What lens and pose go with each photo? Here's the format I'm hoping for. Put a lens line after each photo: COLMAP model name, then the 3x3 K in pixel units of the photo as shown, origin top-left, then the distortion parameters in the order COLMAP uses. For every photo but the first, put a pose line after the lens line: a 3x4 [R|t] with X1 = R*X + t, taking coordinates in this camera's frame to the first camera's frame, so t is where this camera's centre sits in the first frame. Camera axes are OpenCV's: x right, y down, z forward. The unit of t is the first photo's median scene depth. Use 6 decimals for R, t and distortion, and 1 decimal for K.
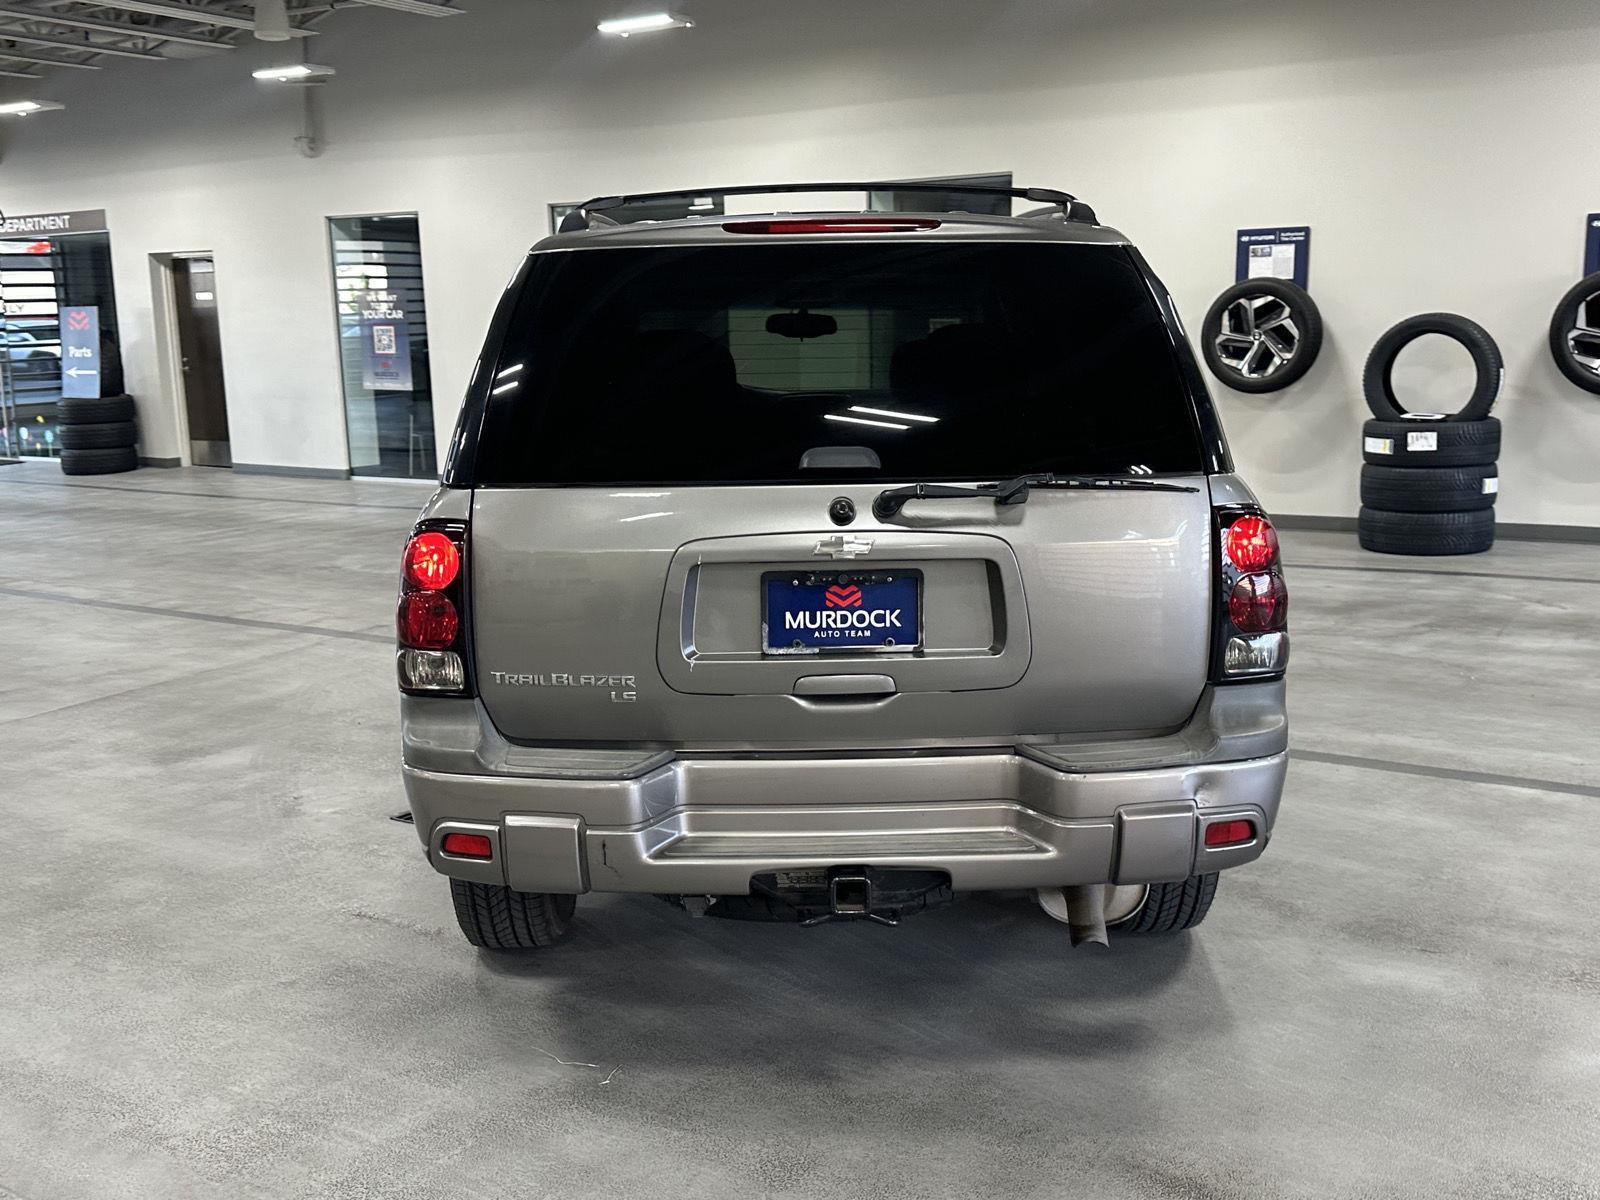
lens RADIAL K [[1570.7, 0, 792.2], [0, 1570.7, 606.5], [0, 0, 1]] dist [0.159071, -0.323383]
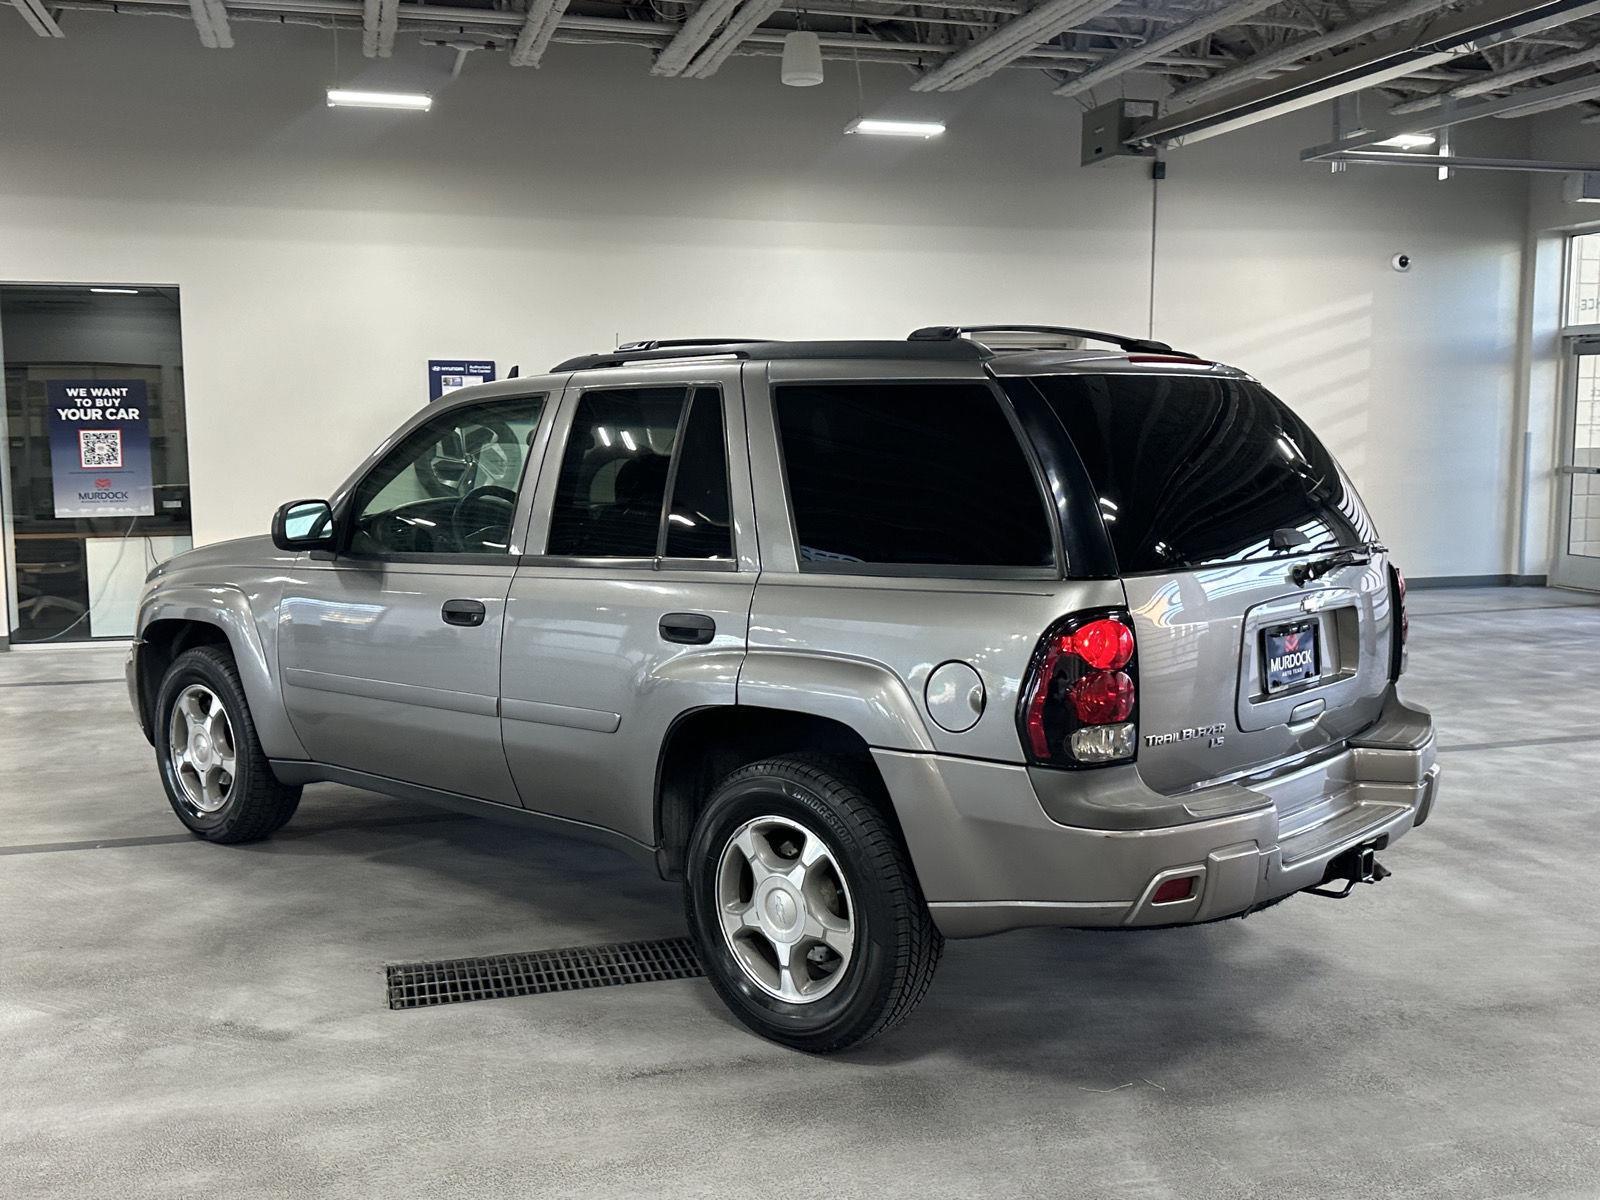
lens RADIAL K [[1569.1, 0, 787.4], [0, 1569.1, 587.6], [0, 0, 1]] dist [0.159953, -0.318858]
pose [[0.677144, -0.060824, 0.733332, -1.210420], [0.125801, 0.991475, -0.033927, -0.059709], [-0.725017, 0.115227, 0.679023, 0.402448]]
